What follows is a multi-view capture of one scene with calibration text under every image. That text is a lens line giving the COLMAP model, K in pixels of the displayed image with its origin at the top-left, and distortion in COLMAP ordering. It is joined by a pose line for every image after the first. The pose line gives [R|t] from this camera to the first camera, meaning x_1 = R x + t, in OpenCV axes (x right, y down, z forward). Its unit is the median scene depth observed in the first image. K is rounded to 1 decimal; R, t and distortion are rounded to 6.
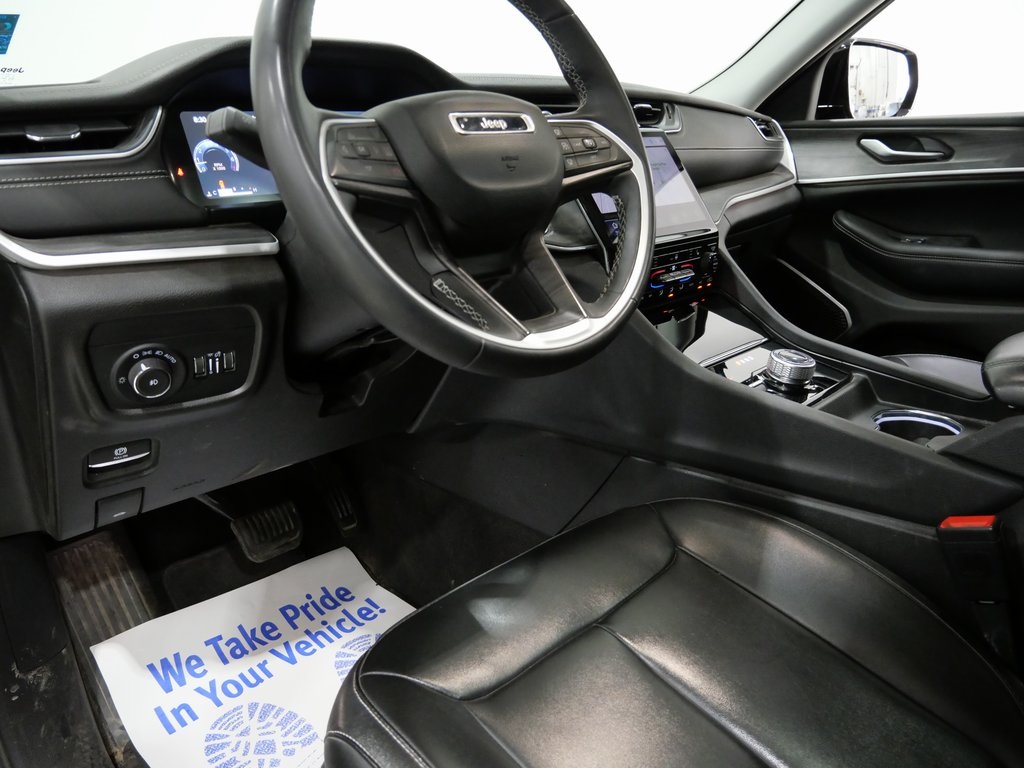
lens RADIAL K [[744.7, 0, 516.4], [0, 744.7, 390.9], [0, 0, 1]] dist [-0.032138, 0.000013]
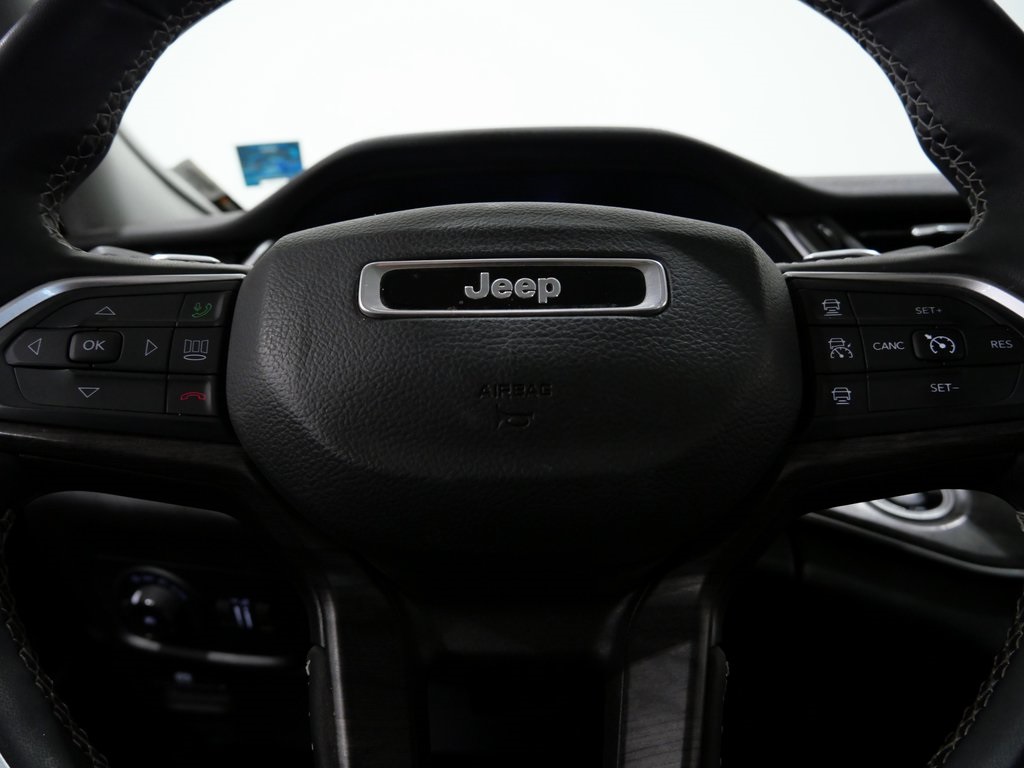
lens RADIAL K [[744.7, 0, 507.5], [0, 744.7, 382.5], [0, 0, 1]] dist [-0.032138, 0.000013]
pose [[0.696117, 0.126435, -0.706707, 0.177629], [-0.240928, 0.968427, -0.064059, -0.226965], [0.676295, 0.214858, 0.704600, 0.586456]]
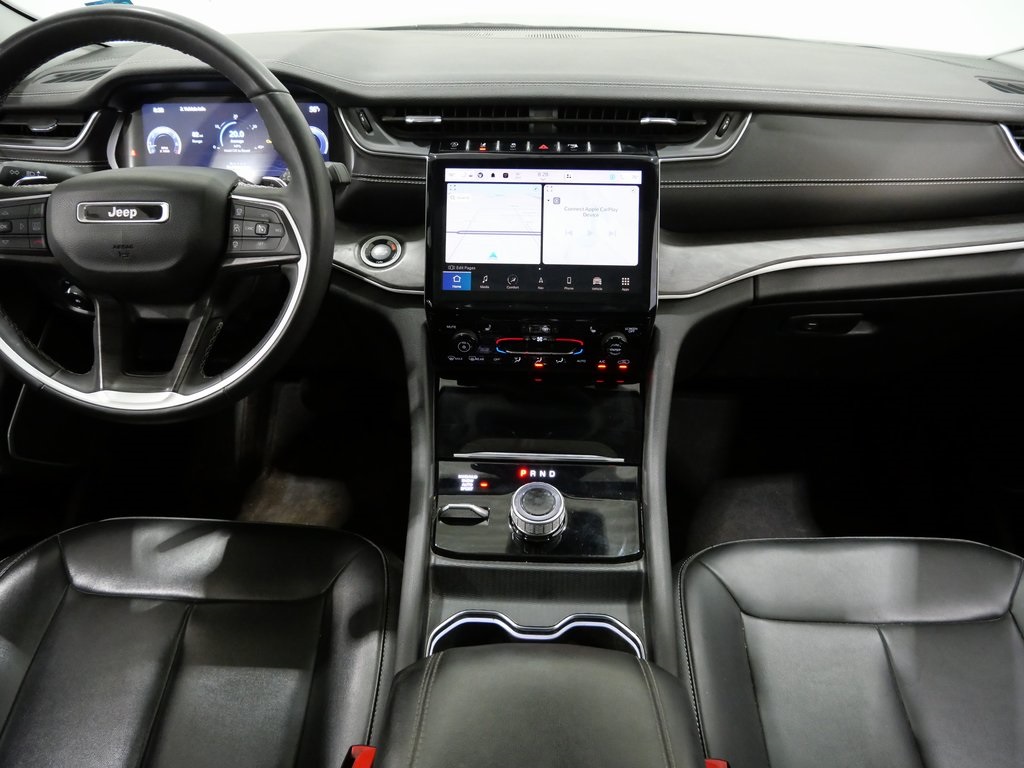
lens RADIAL K [[744.7, 0, 513.5], [0, 744.7, 382.1], [0, 0, 1]] dist [-0.032138, 0.000013]
pose [[0.674444, 0.432410, -0.598453, 0.927750], [-0.252395, 0.896752, 0.363501, -0.542590], [0.693845, -0.094115, 0.713948, 0.446608]]
